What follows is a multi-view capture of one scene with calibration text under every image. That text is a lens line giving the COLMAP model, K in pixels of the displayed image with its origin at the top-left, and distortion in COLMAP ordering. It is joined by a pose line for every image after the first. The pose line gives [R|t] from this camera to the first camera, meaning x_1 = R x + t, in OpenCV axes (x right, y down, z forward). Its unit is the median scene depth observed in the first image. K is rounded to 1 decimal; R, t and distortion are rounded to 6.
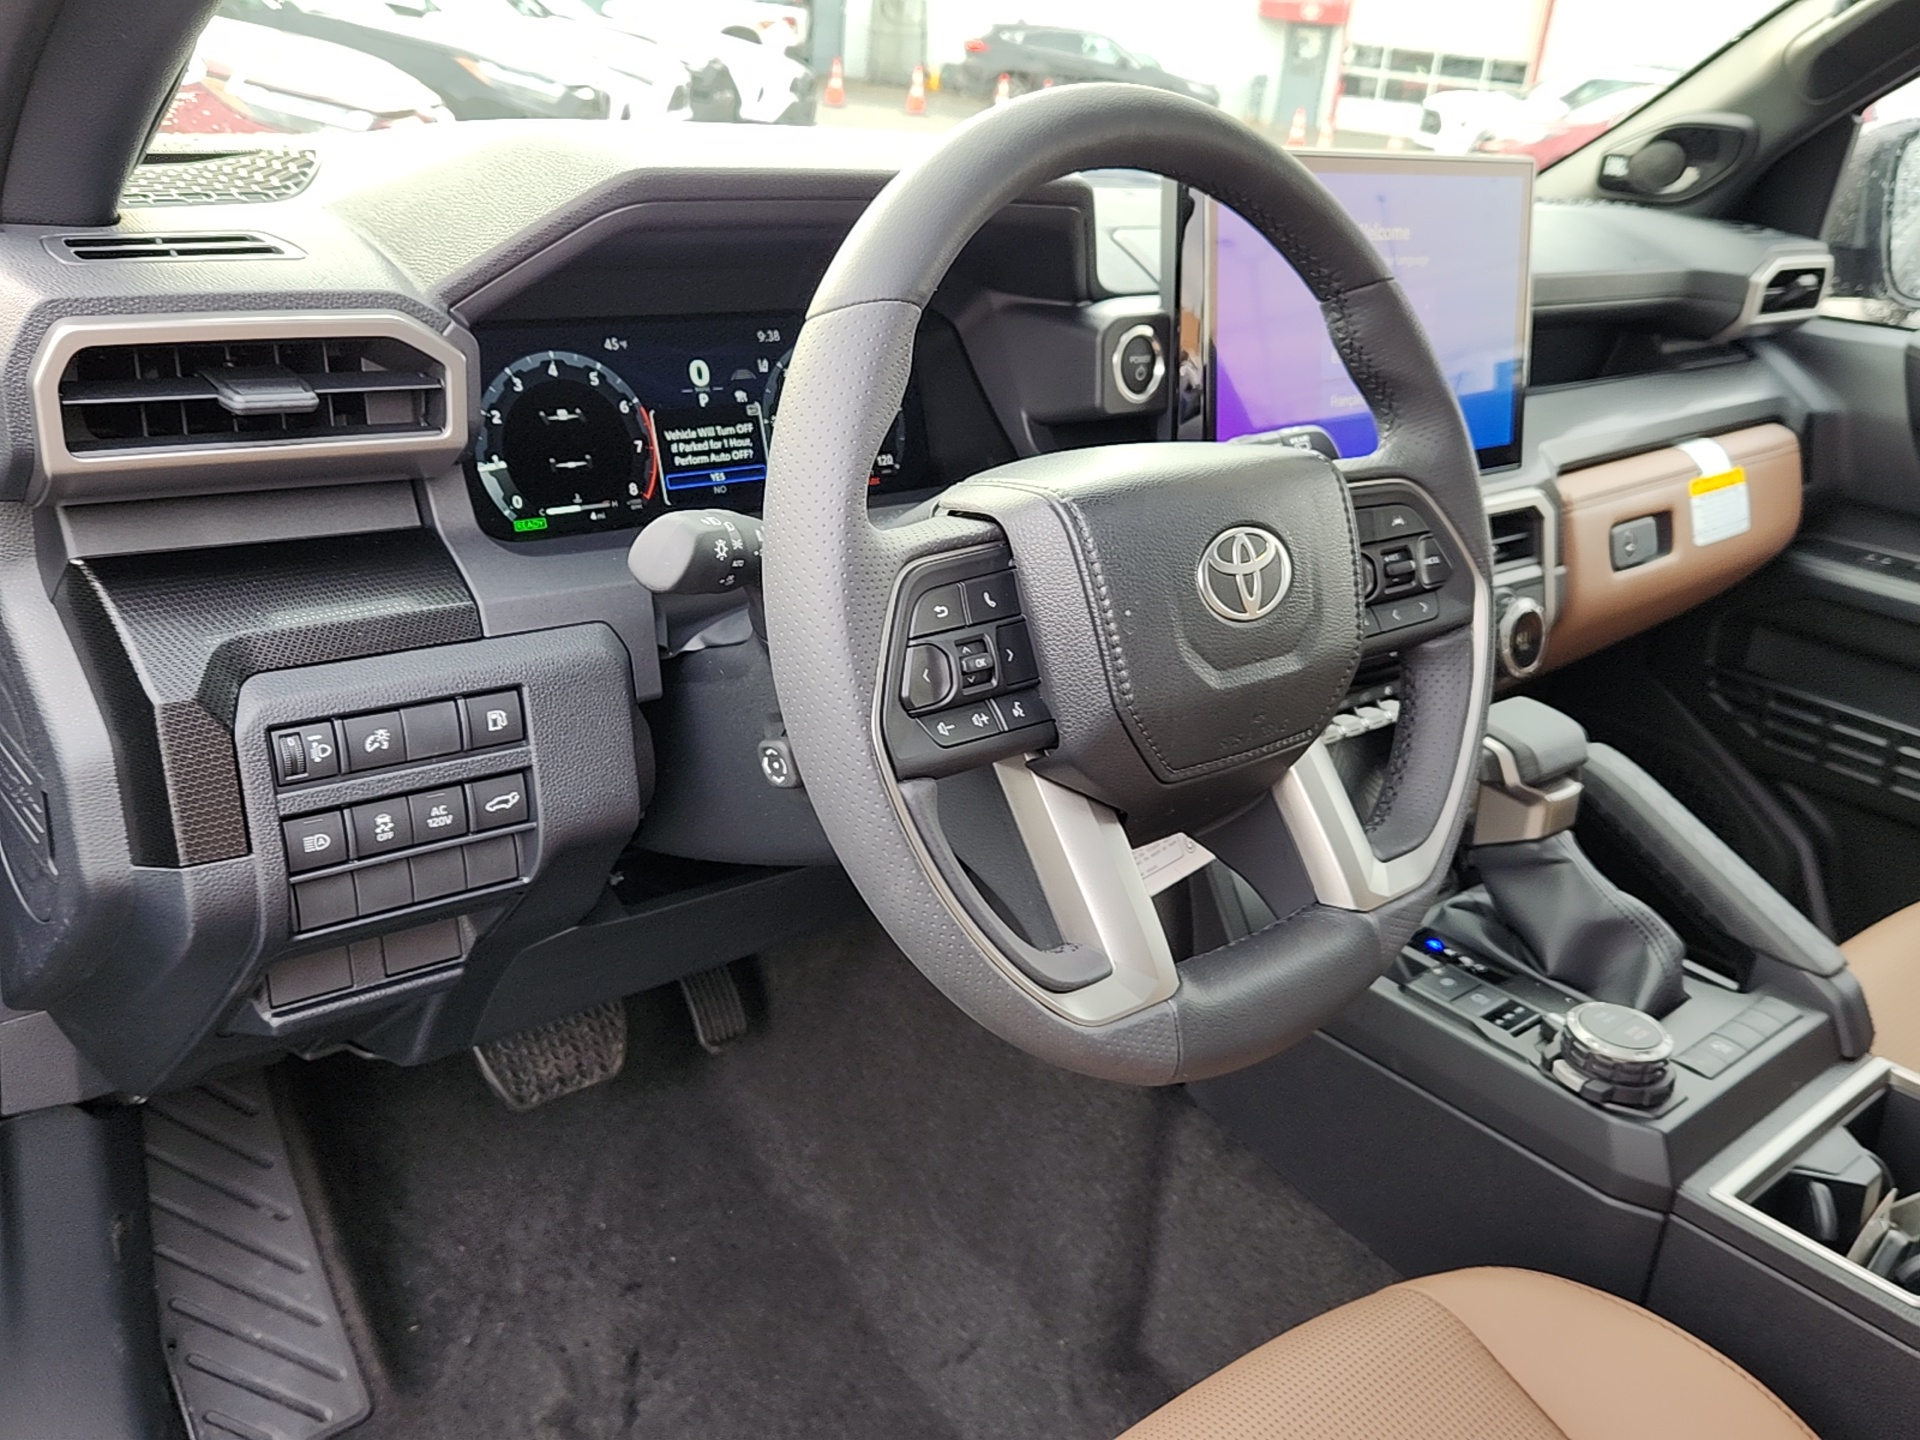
lens RADIAL K [[1773.3, 0, 1008.3], [0, 1773.3, 701.2], [0, 0, 1]] dist [0.066106, -0.020171]
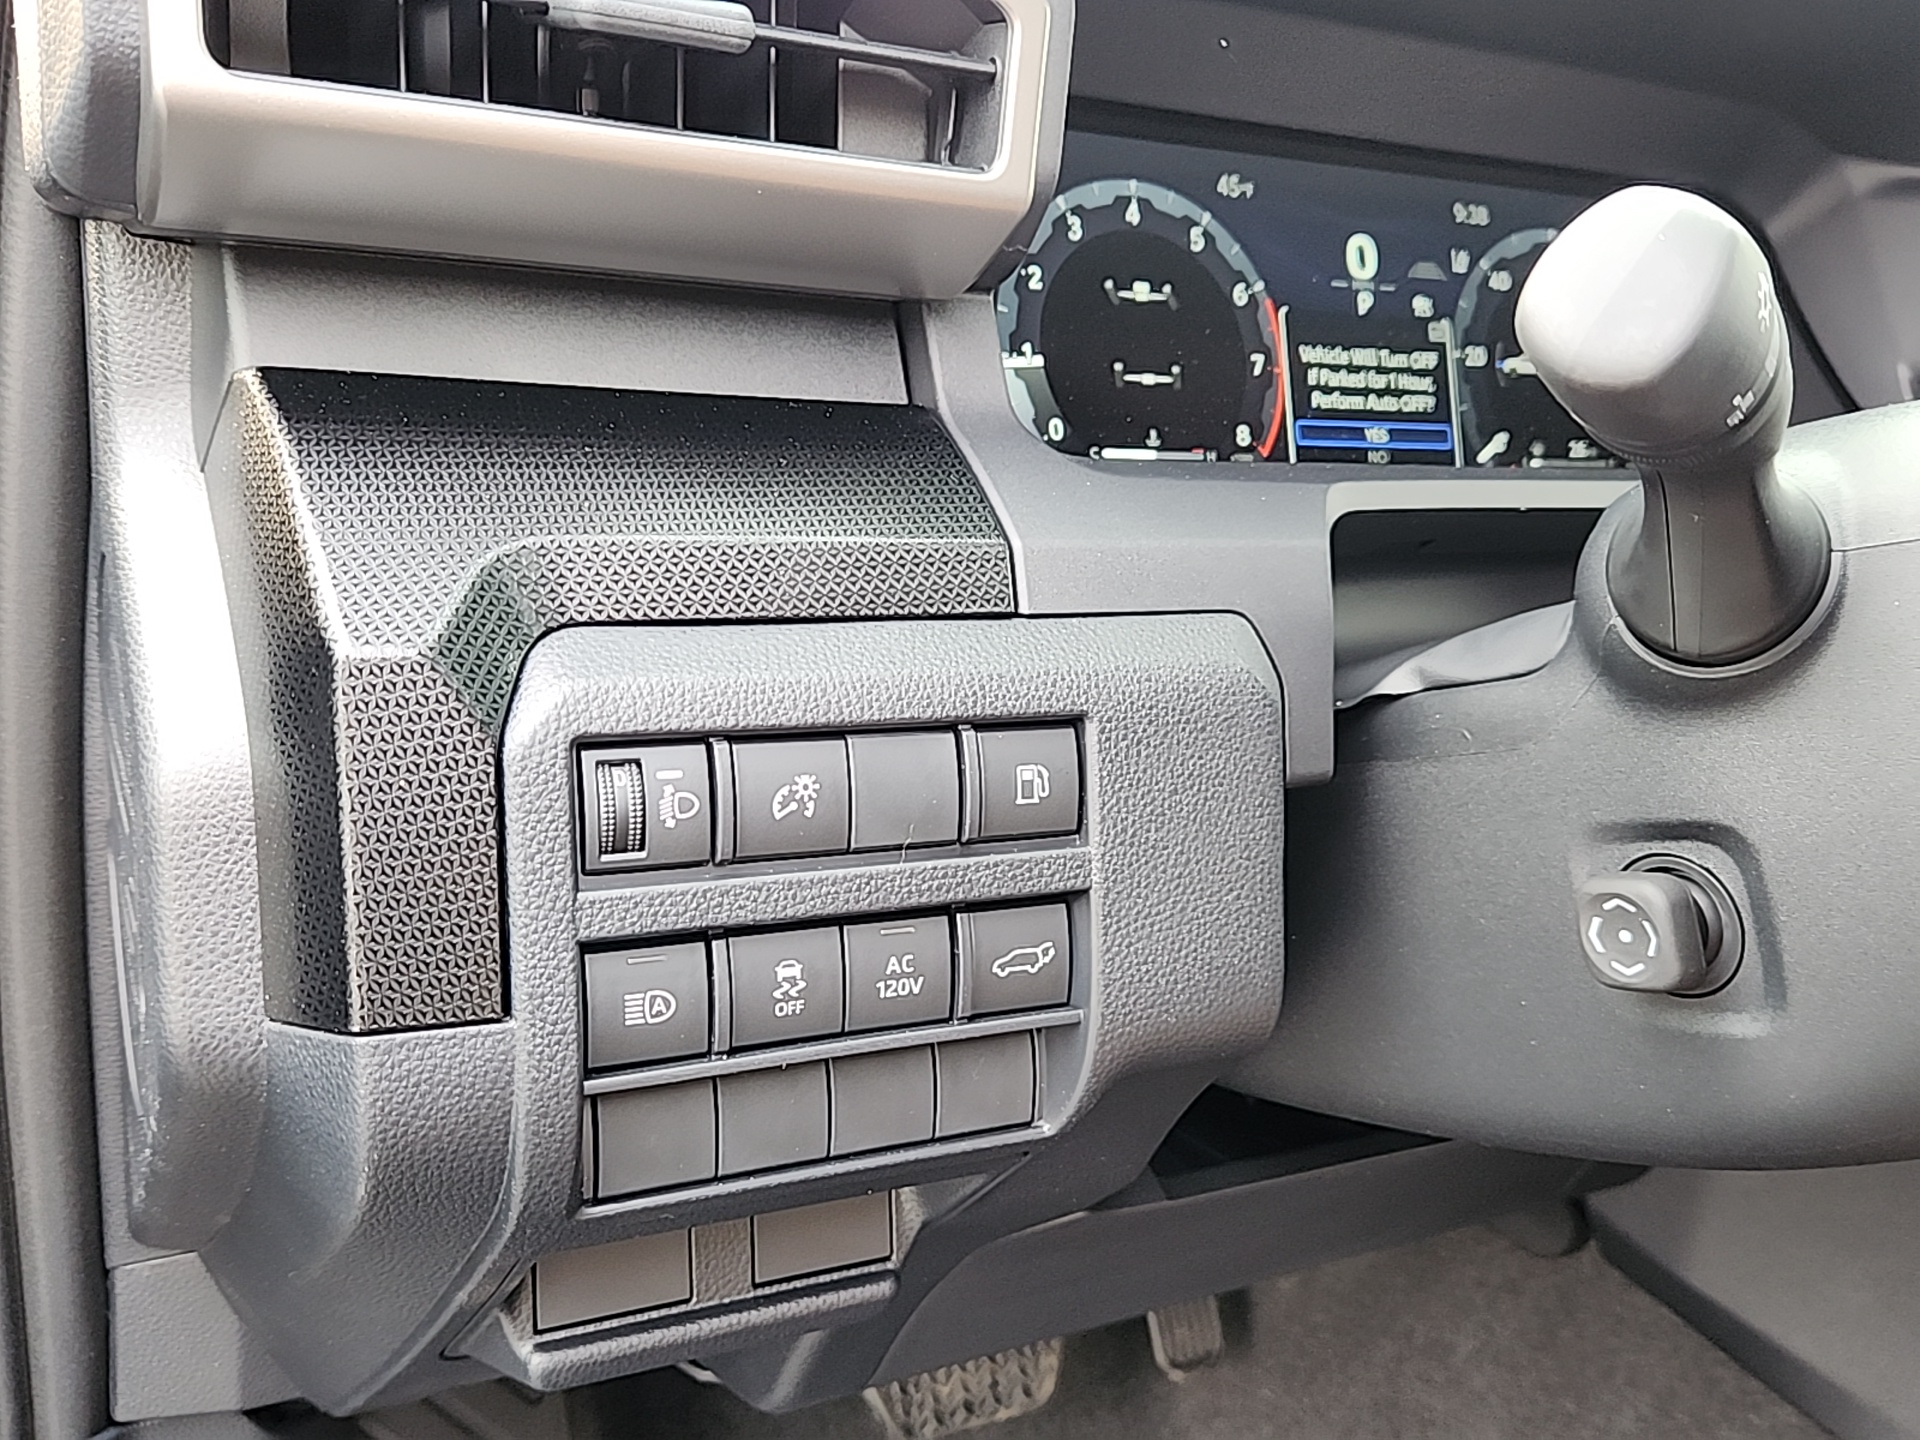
lens RADIAL K [[1773.3, 0, 1010.0], [0, 1773.3, 714.3], [0, 0, 1]] dist [0.066106, -0.020171]
pose [[0.978199, 0.065357, -0.197118, -0.169955], [-0.087270, 0.990677, -0.104609, 0.035616], [0.188443, 0.119530, 0.974783, 0.454300]]
